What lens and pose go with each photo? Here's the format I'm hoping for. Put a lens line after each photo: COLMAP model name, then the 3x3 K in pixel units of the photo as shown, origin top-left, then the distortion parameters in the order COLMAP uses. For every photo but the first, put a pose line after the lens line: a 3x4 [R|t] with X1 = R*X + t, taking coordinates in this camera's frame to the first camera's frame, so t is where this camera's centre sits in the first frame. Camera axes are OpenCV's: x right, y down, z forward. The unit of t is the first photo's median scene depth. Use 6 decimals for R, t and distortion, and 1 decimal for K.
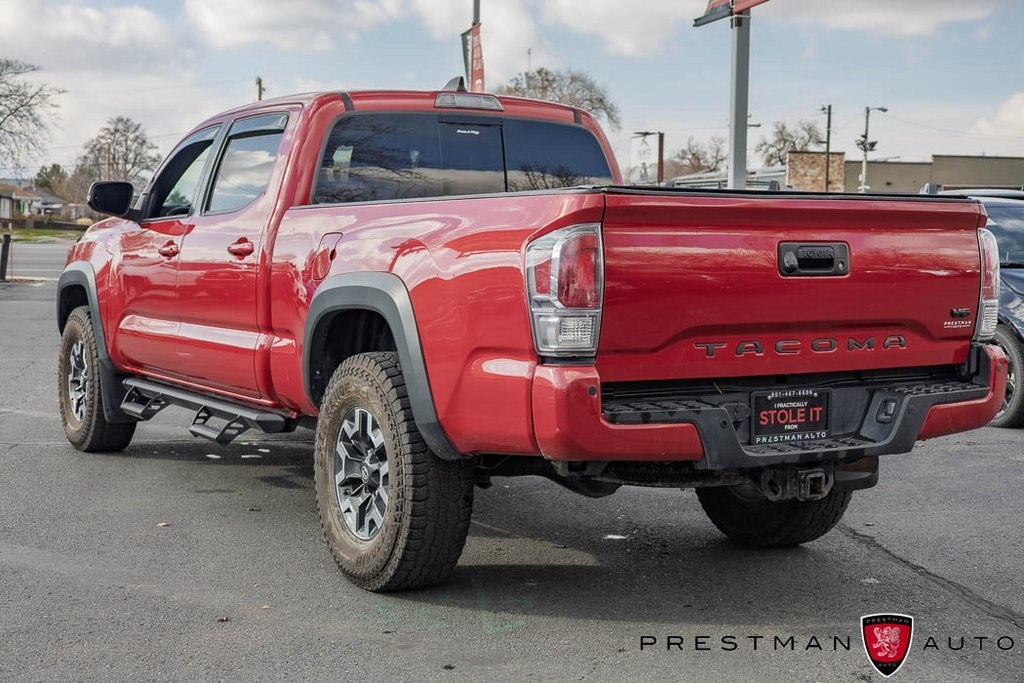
lens RADIAL K [[1465.5, 0, 511.8], [0, 1465.5, 338.0], [0, 0, 1]] dist [0.006572, 0.000000]
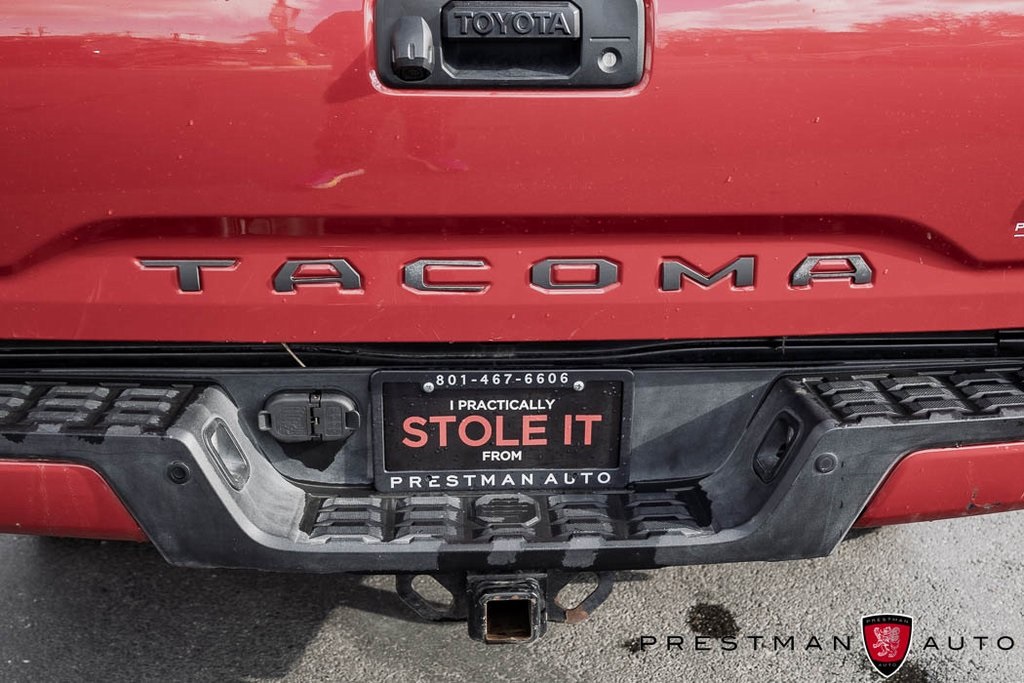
lens RADIAL K [[1189.3, 0, 544.3], [0, 1189.3, 352.8], [0, 0, 1]] dist [-0.026232, 0.000000]
pose [[0.896942, 0.162933, -0.411033, 0.332852], [-0.041329, 0.956451, 0.288951, -0.062870], [0.440213, -0.242185, 0.864615, 0.727001]]
